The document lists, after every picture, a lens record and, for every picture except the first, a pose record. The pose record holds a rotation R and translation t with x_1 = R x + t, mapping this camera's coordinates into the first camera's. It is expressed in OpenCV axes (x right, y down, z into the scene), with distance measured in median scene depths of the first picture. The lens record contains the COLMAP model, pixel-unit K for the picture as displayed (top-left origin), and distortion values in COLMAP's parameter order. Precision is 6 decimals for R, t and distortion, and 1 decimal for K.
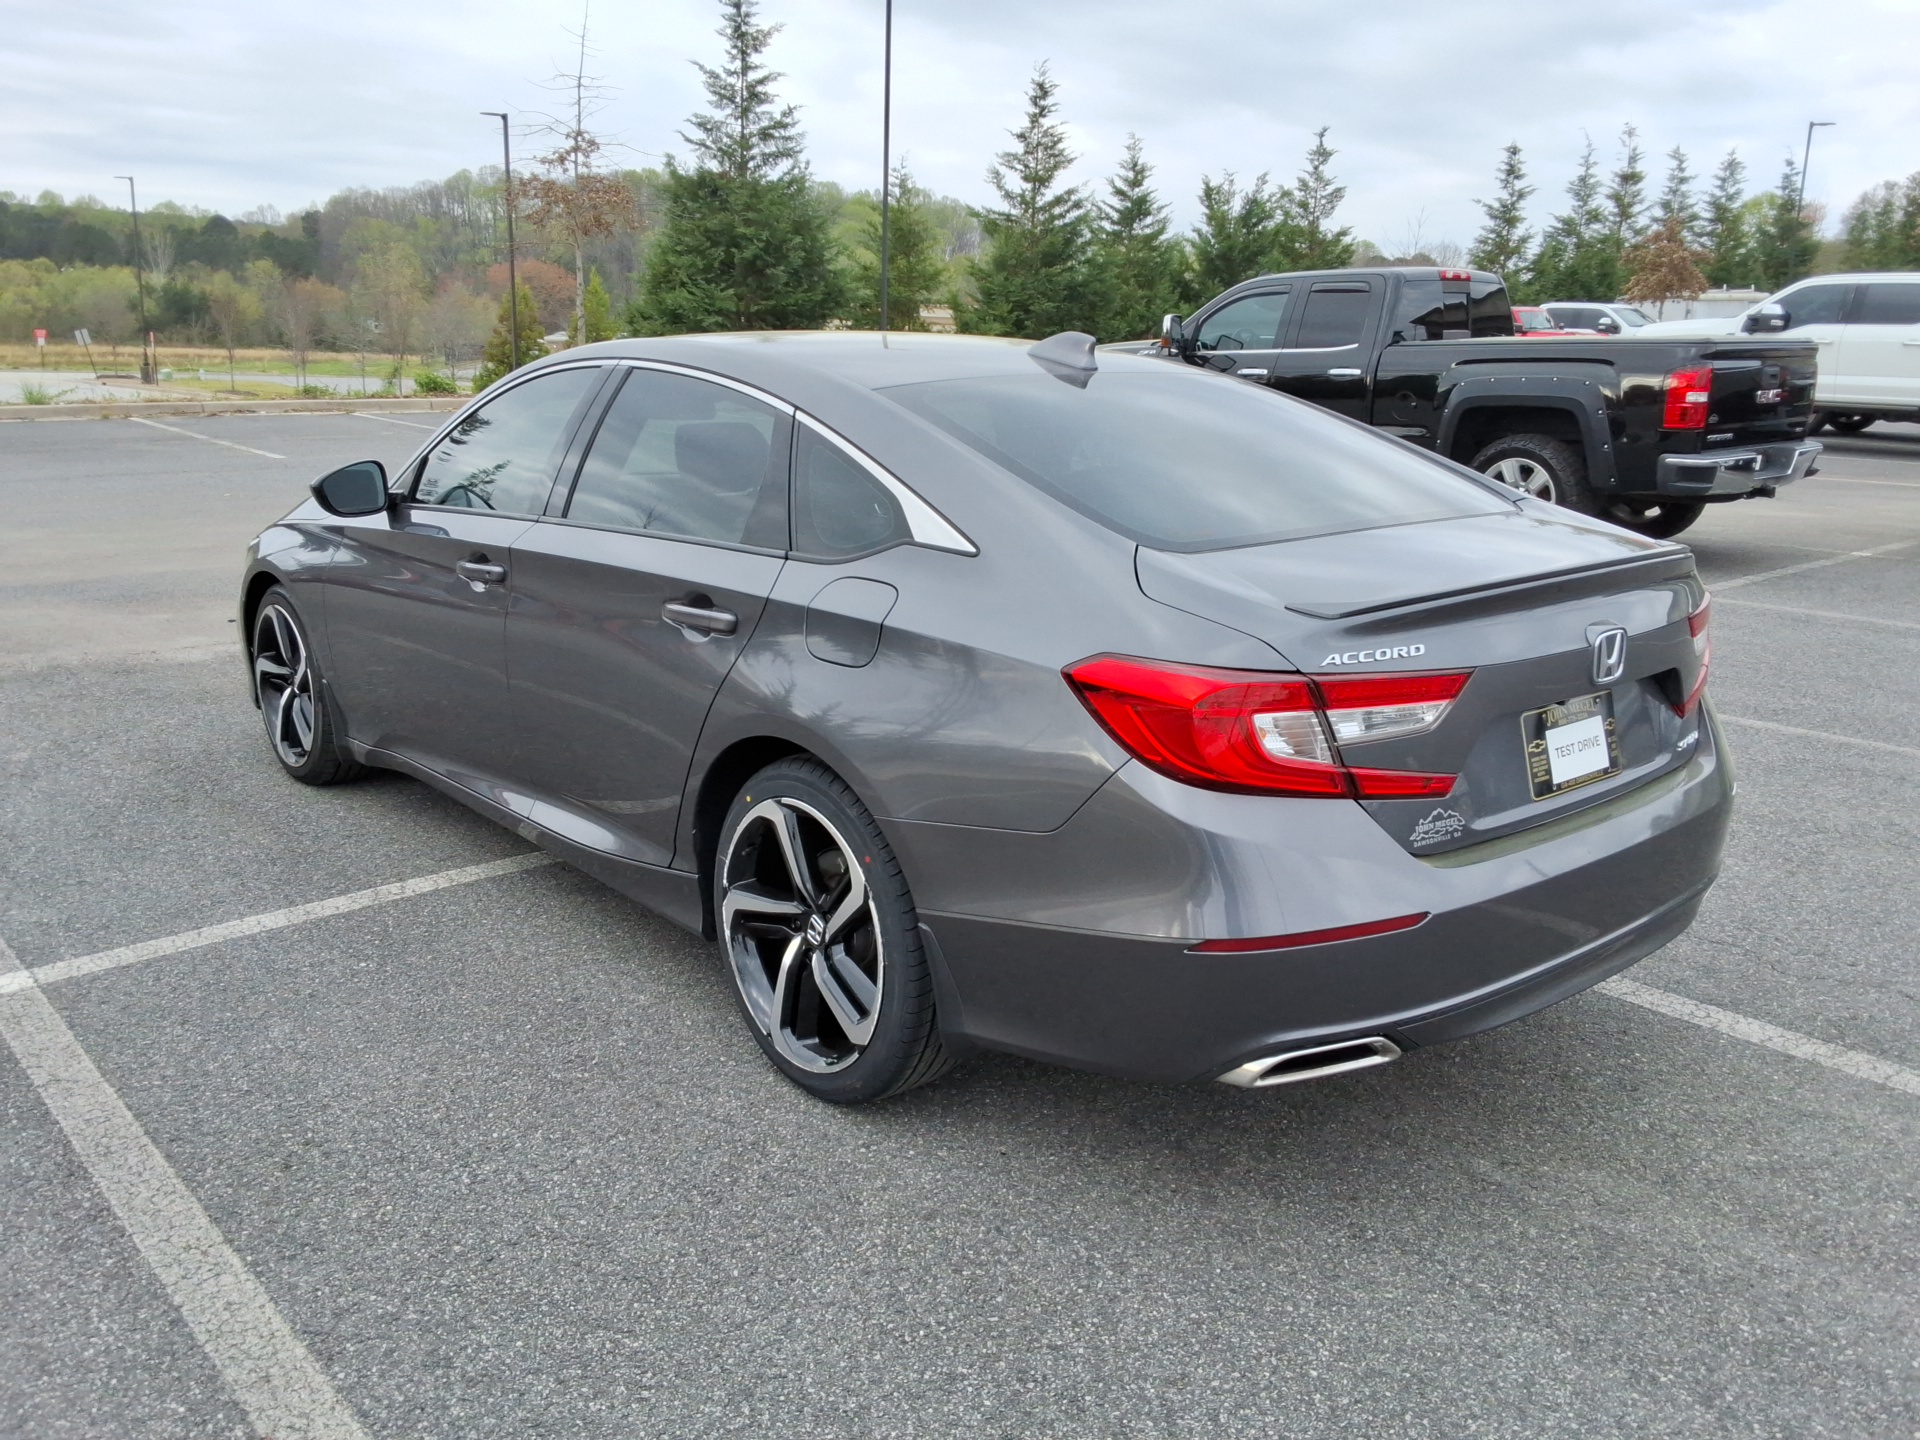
lens RADIAL K [[1548.0, 0, 978.4], [0, 1548.0, 715.7], [0, 0, 1]] dist [0.116443, -0.176658]
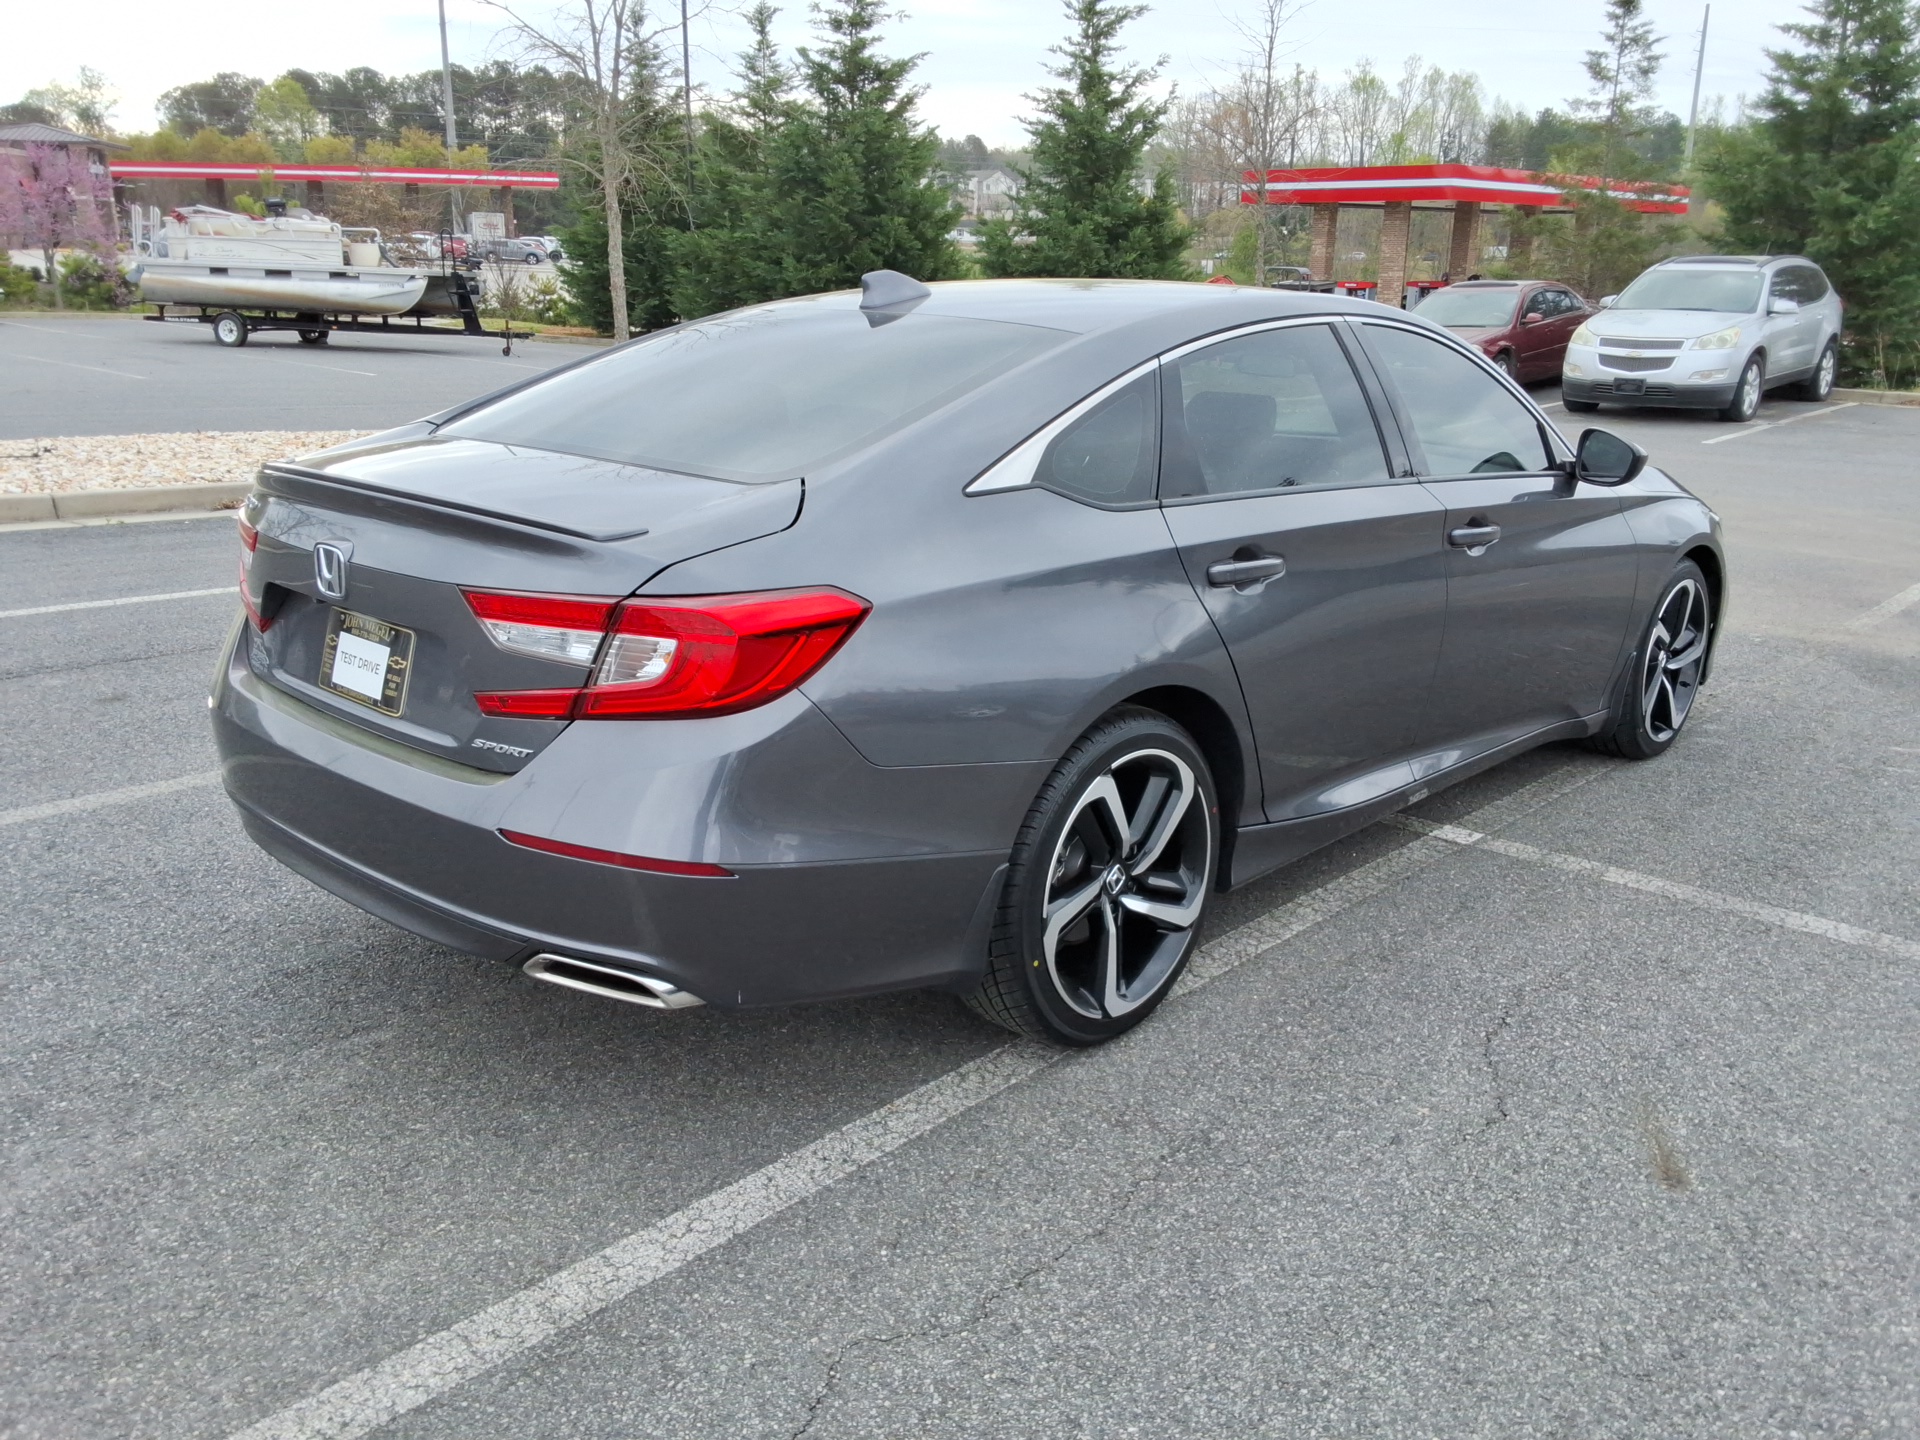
lens RADIAL K [[1541.8, 0, 985.5], [0, 1541.8, 704.3], [0, 0, 1]] dist [0.105802, -0.164159]
pose [[0.095502, 0.249271, -0.963713, 0.630168], [-0.257640, 0.941339, 0.217952, -0.125525], [0.961510, 0.227476, 0.154122, 0.558133]]
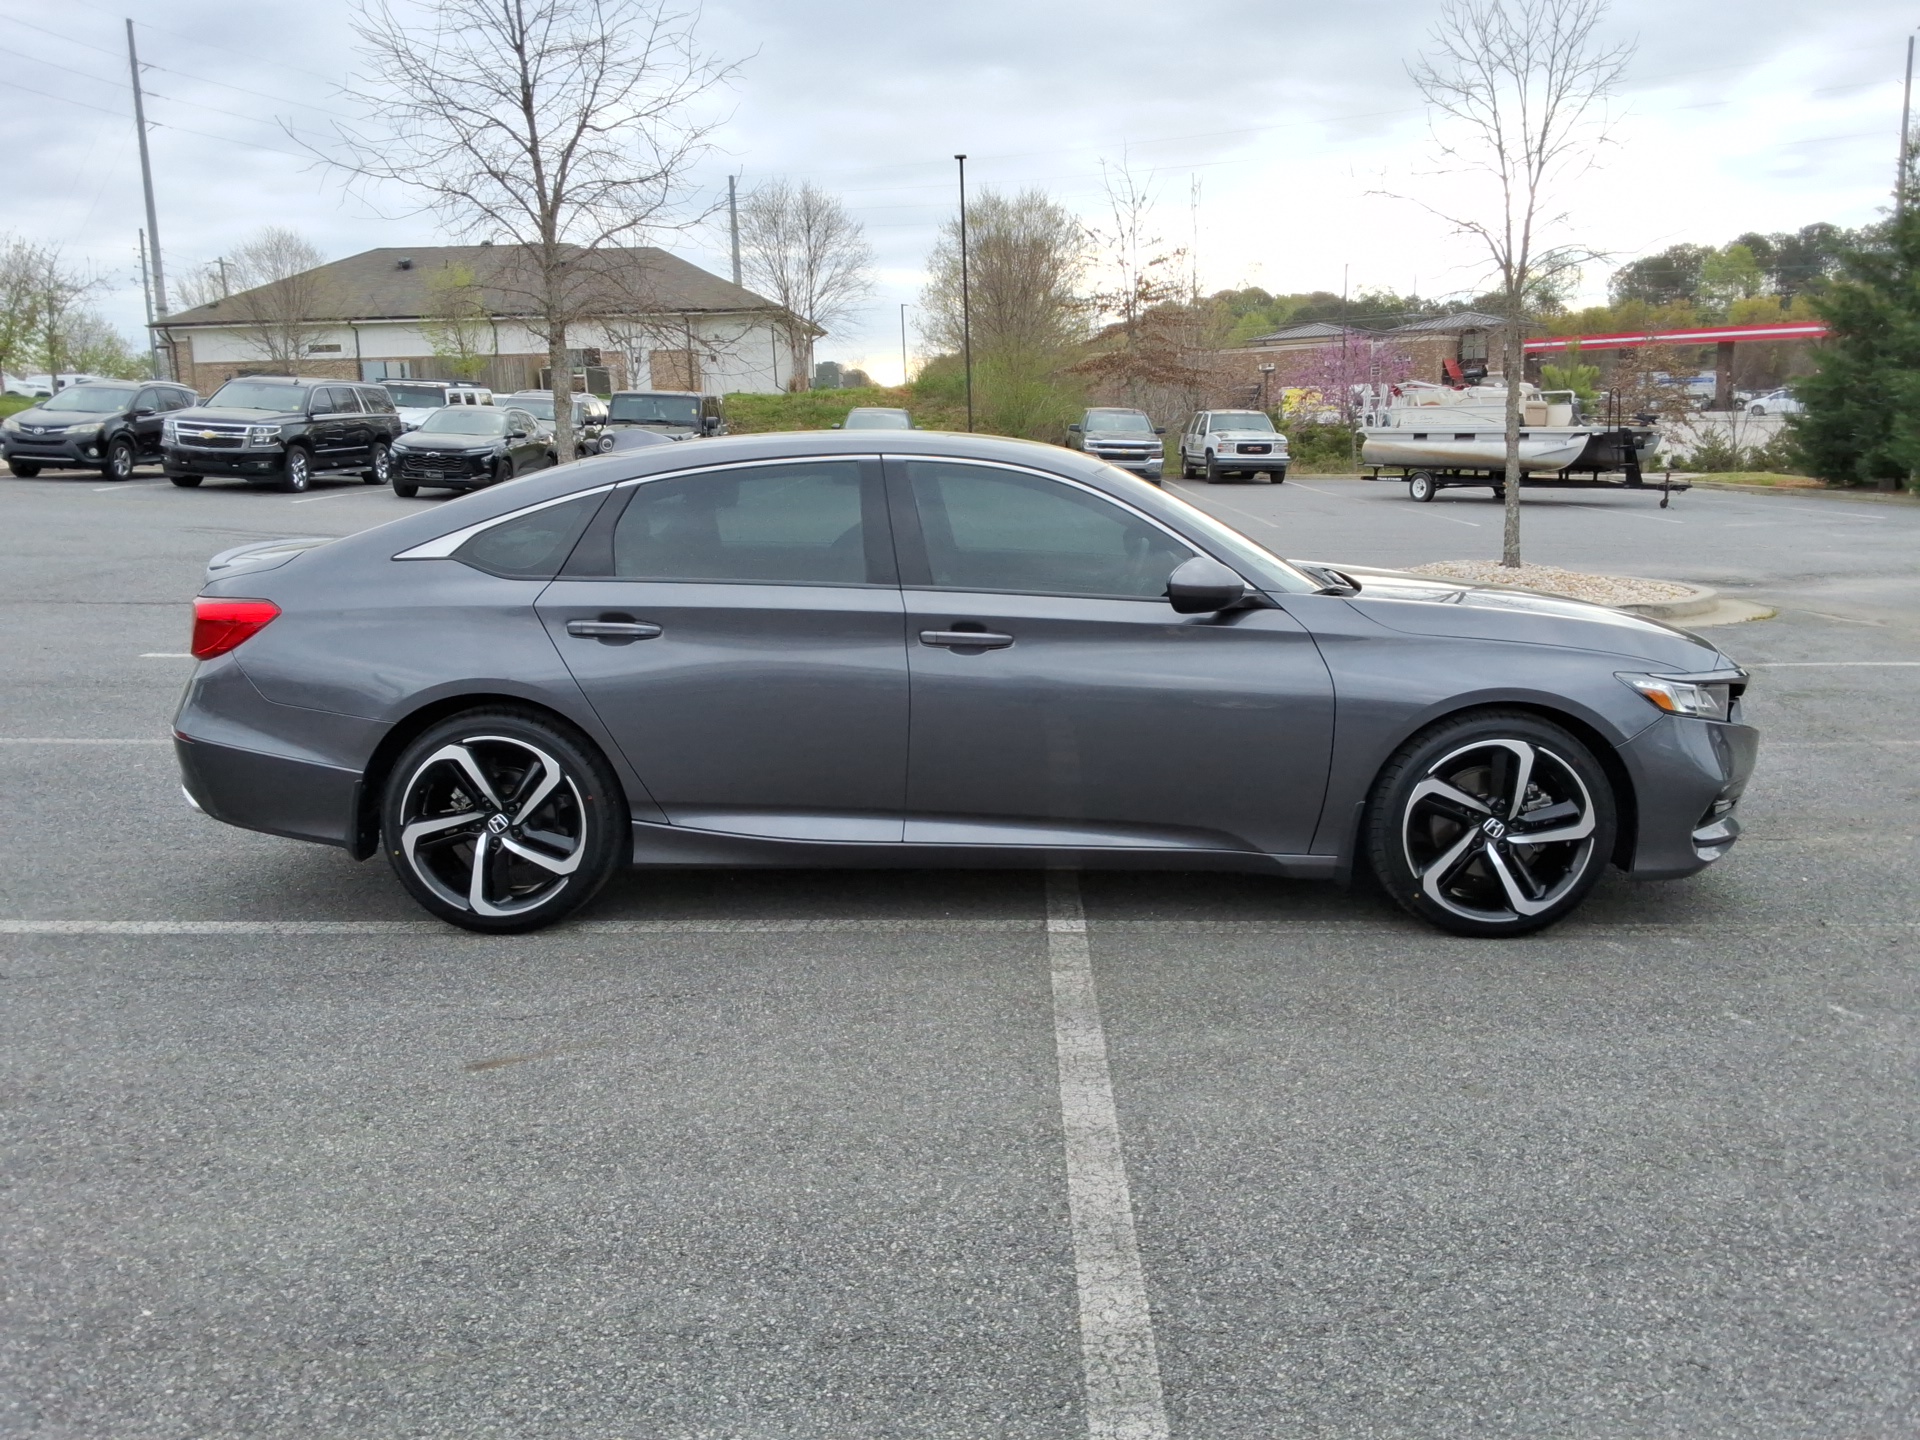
lens RADIAL K [[1548.0, 0, 978.4], [0, 1548.0, 715.7], [0, 0, 1]] dist [0.116443, -0.176658]
pose [[-0.687541, 0.123626, -0.715544, 0.532455], [-0.169778, 0.930720, 0.323937, -0.329183], [0.706019, 0.344203, -0.618920, 1.390974]]
